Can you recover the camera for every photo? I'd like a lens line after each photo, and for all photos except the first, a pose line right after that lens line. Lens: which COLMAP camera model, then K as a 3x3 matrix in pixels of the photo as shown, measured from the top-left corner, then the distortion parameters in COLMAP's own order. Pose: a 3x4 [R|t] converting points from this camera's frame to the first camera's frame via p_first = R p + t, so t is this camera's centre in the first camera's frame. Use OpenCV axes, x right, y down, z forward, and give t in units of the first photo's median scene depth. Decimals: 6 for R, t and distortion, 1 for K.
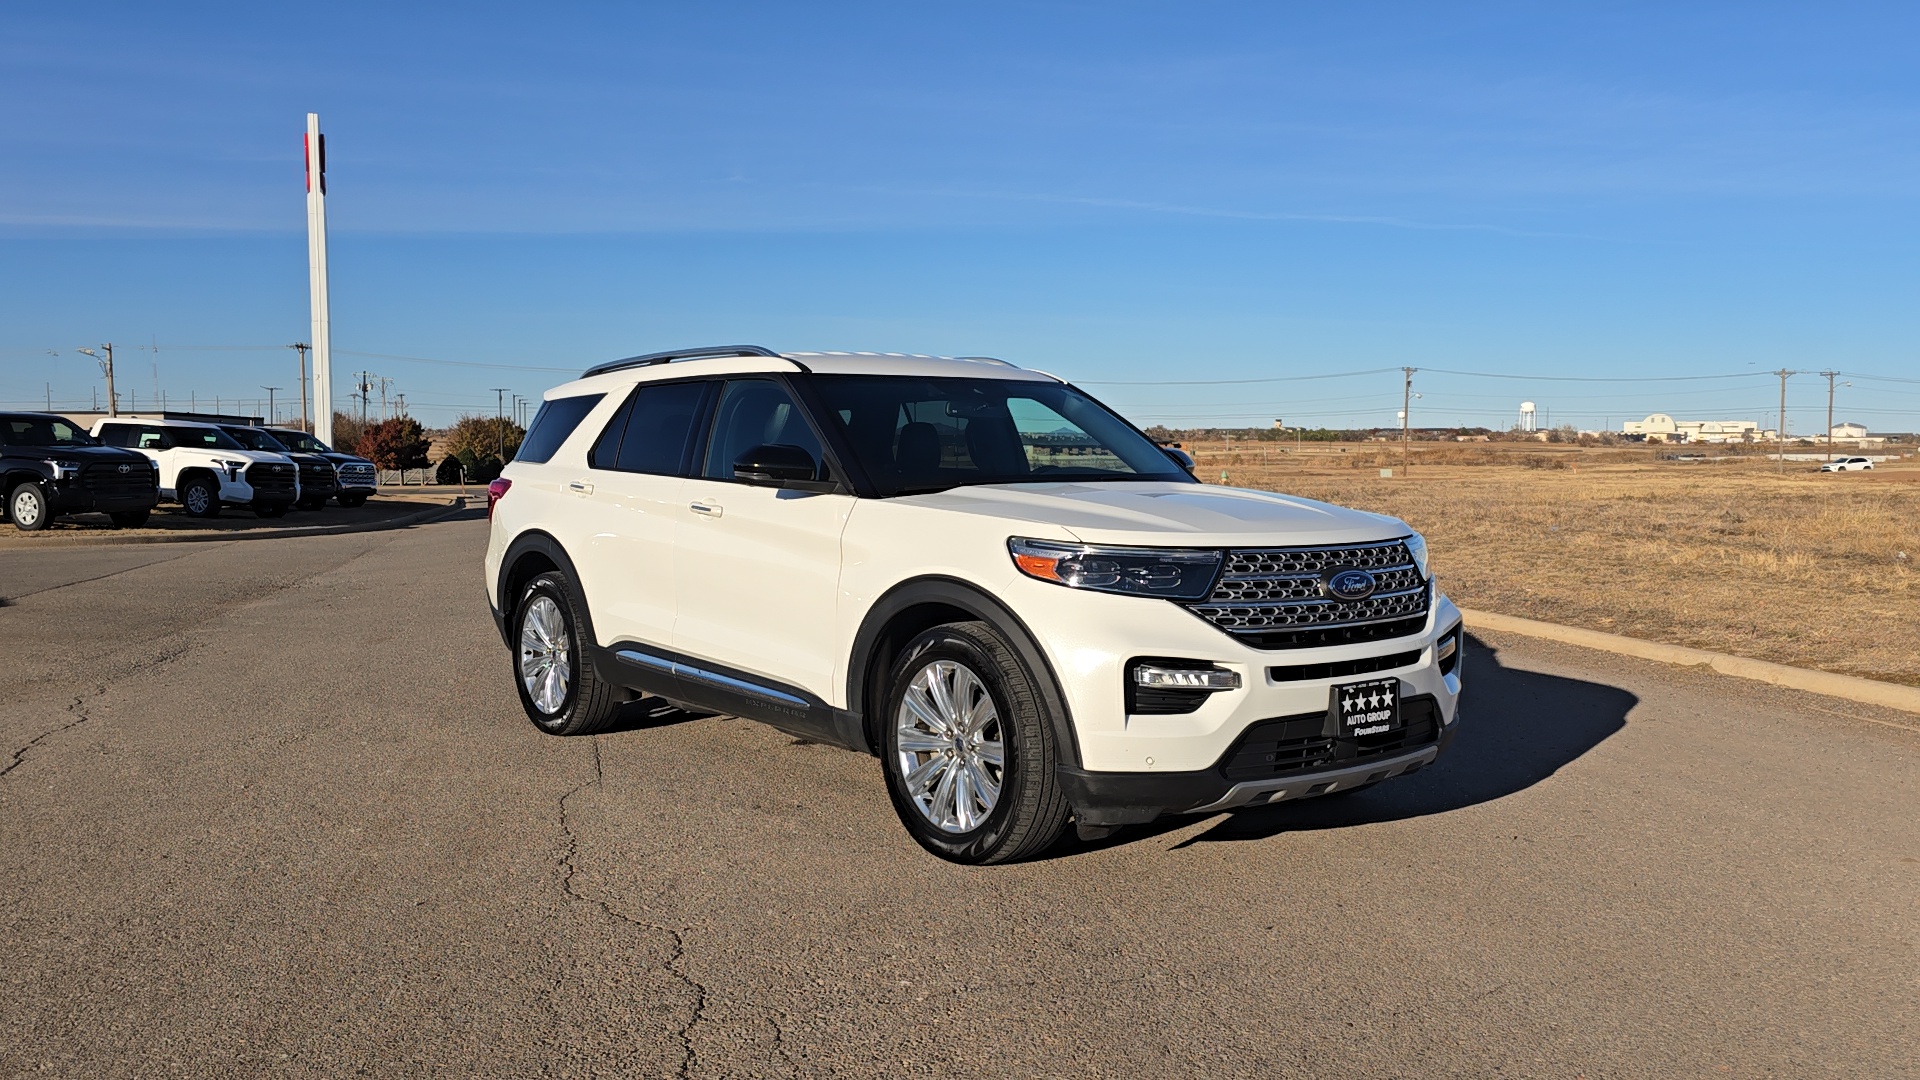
lens RADIAL K [[1606.2, 0, 959.6], [0, 1606.2, 547.7], [0, 0, 1]] dist [-0.006936, 0.016099]
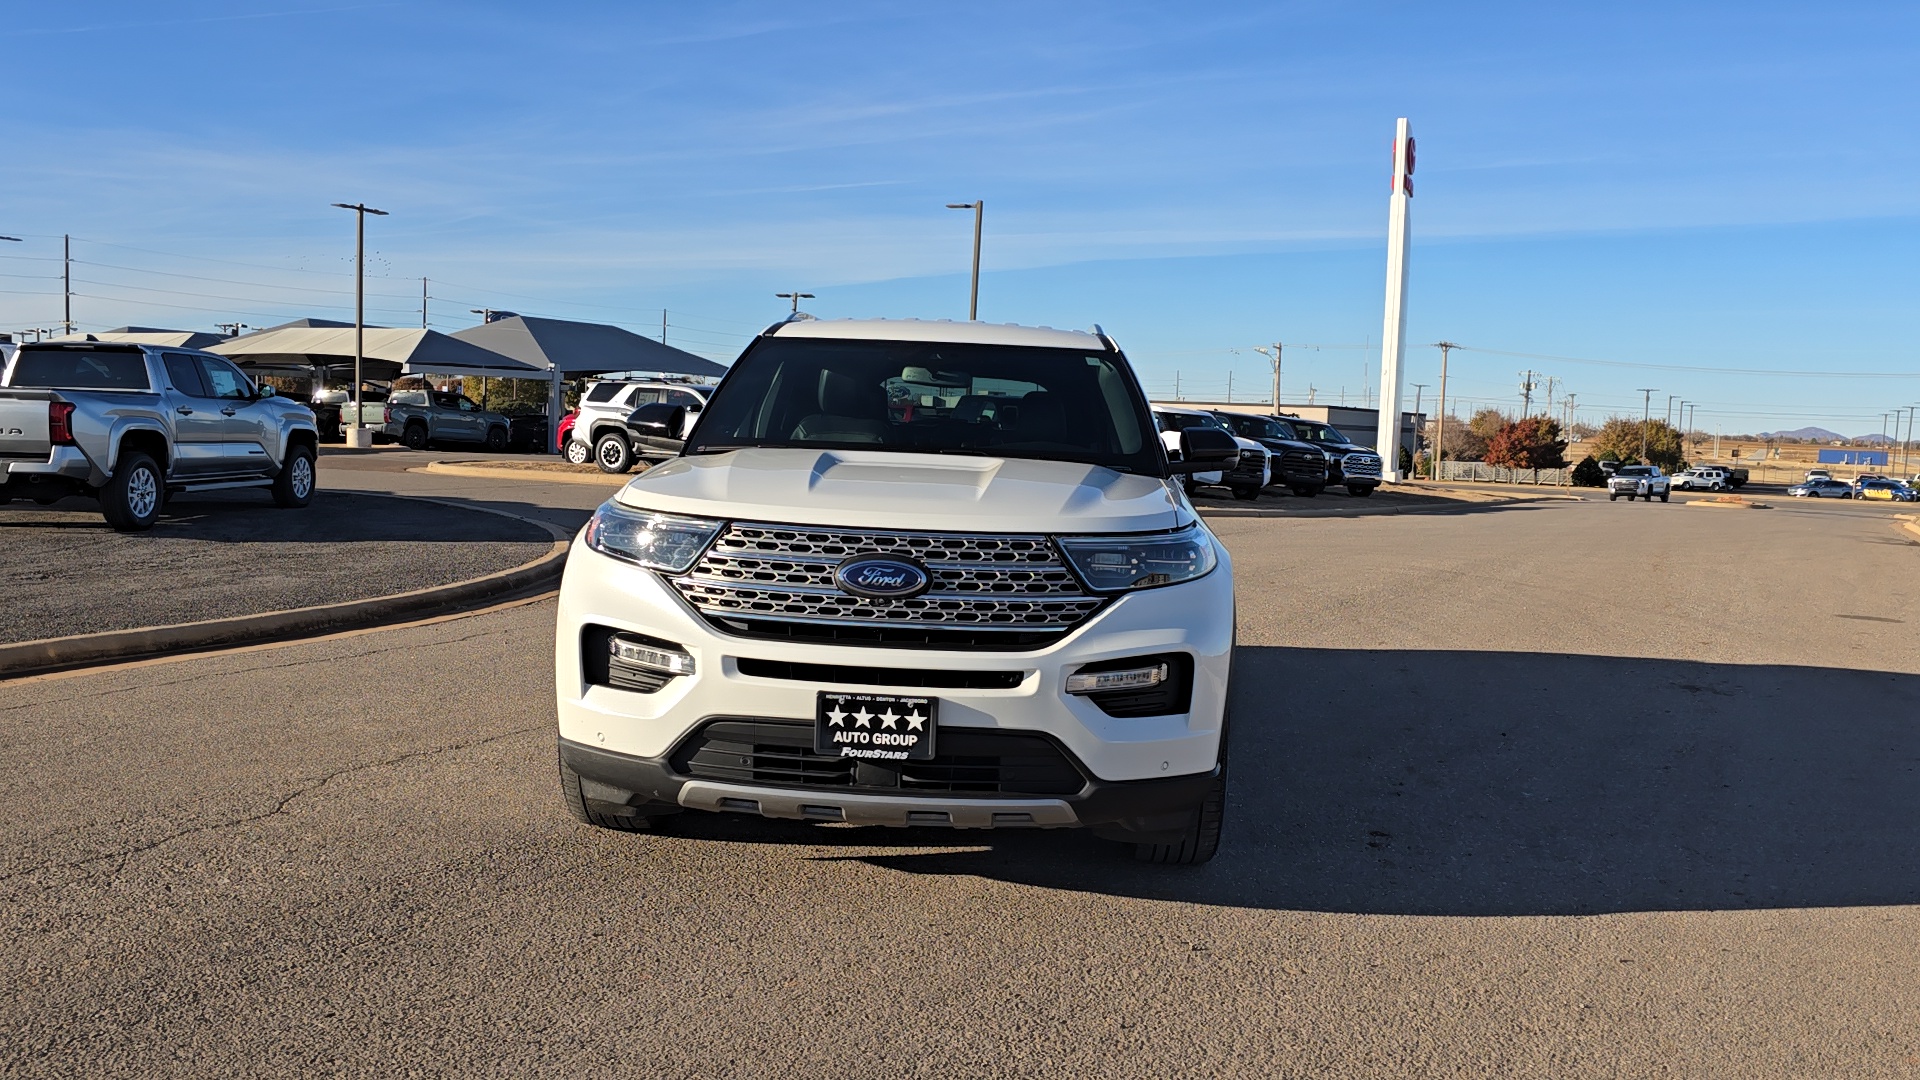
lens RADIAL K [[1606.2, 0, 957.4], [0, 1606.2, 535.7], [0, 0, 1]] dist [-0.006936, 0.016099]
pose [[0.751257, 0.075706, -0.655654, 0.704984], [-0.080797, 0.996477, 0.022482, -0.017525], [0.655046, 0.036085, 0.754727, 0.343393]]
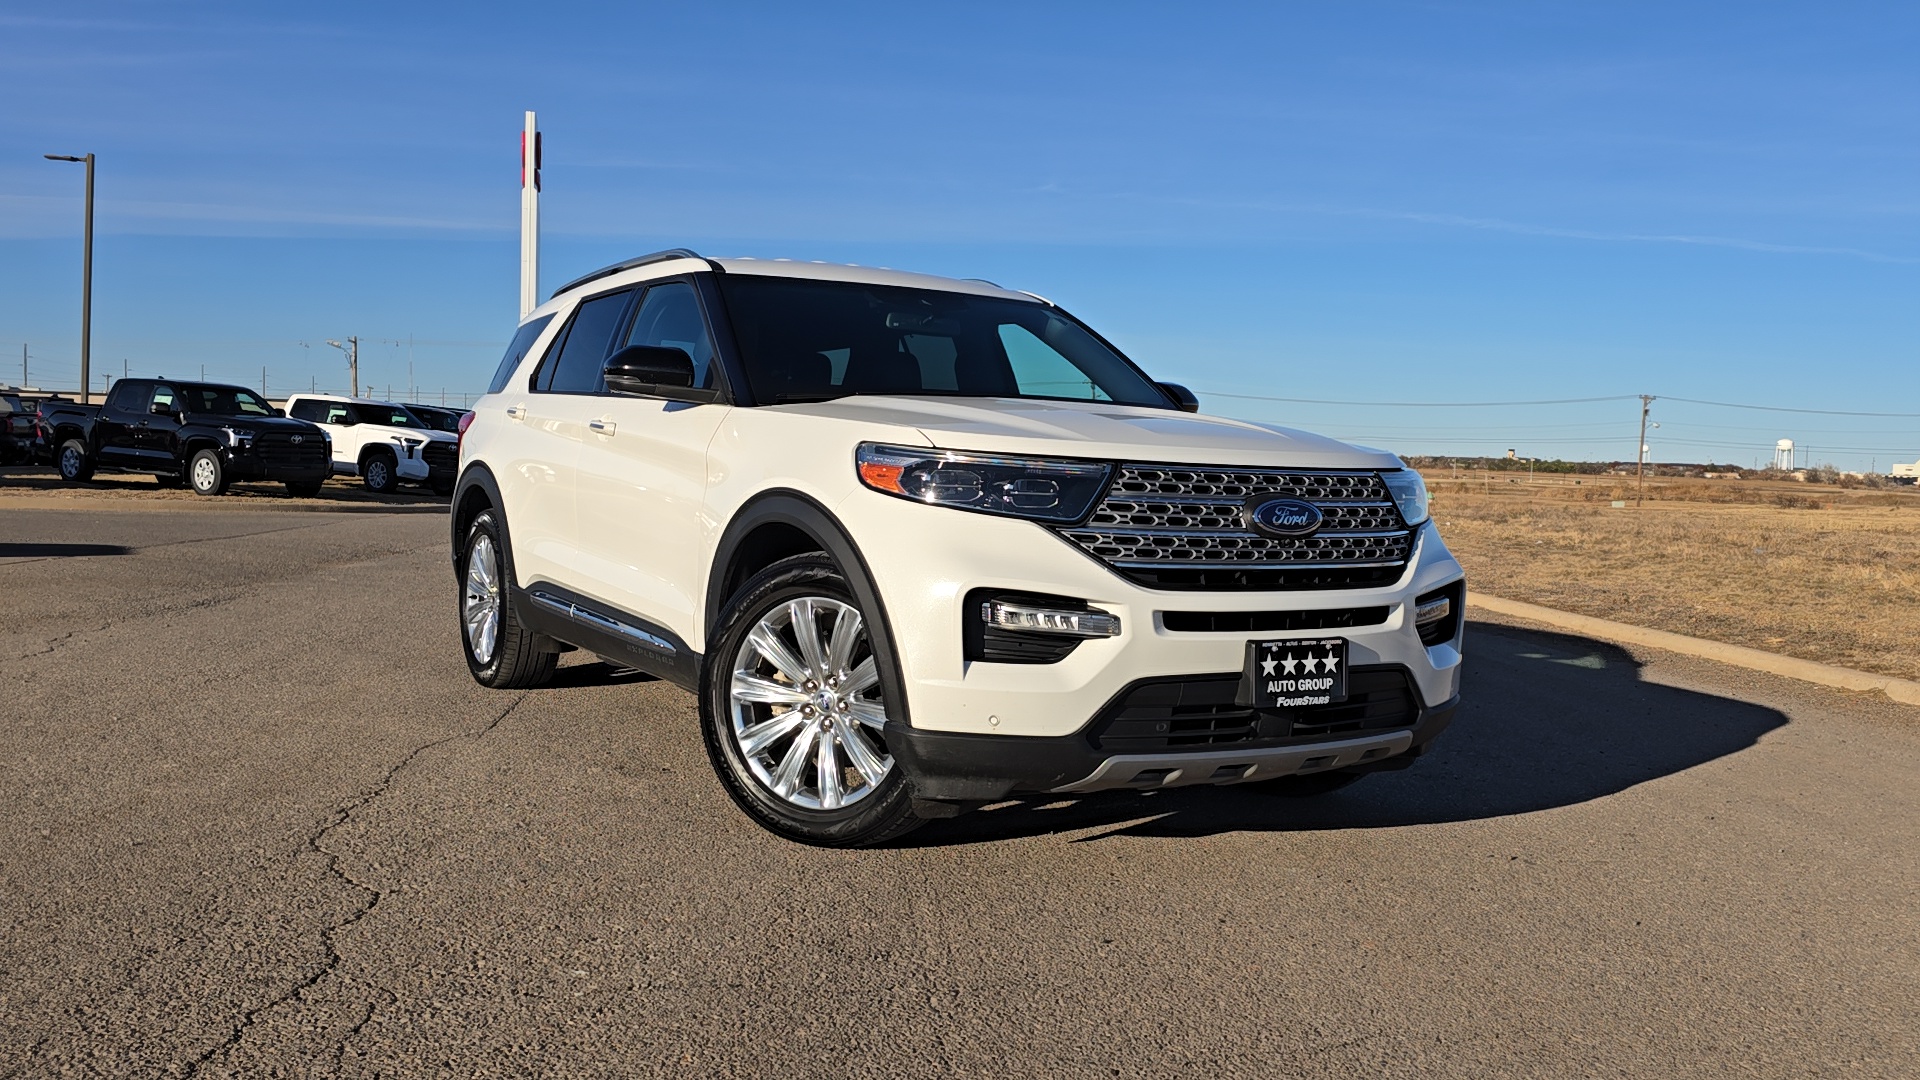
lens RADIAL K [[1606.2, 0, 981.8], [0, 1606.2, 549.6], [0, 0, 1]] dist [-0.006936, 0.016099]
pose [[0.991815, 0.039207, -0.121515, 0.165477], [-0.040352, 0.999161, -0.006976, 0.043635], [0.121139, 0.011822, 0.992565, 0.167746]]
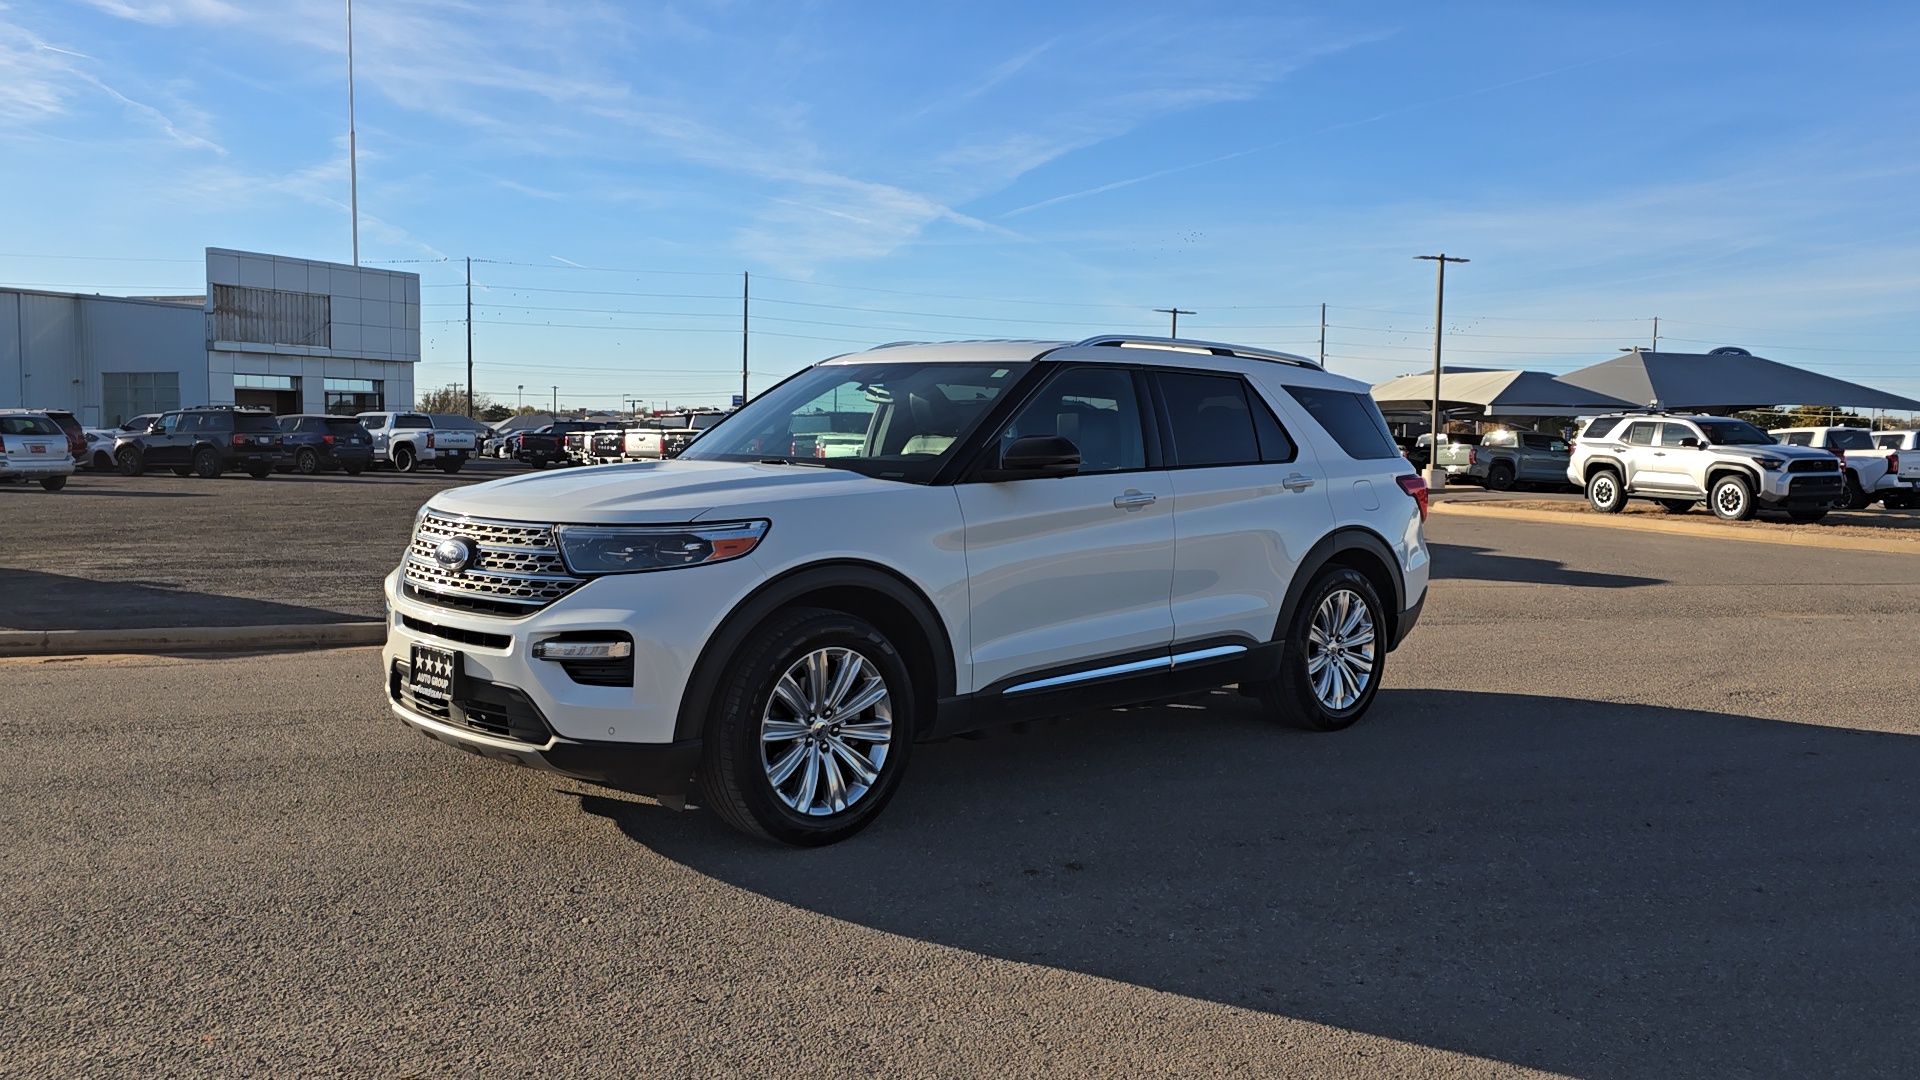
lens RADIAL K [[1606.2, 0, 958.1], [0, 1606.2, 533.5], [0, 0, 1]] dist [-0.006936, 0.016099]
pose [[0.091033, 0.064215, -0.993775, 1.135903], [-0.080556, 0.995123, 0.056923, -0.066423], [0.992584, 0.074873, 0.095762, 1.059236]]
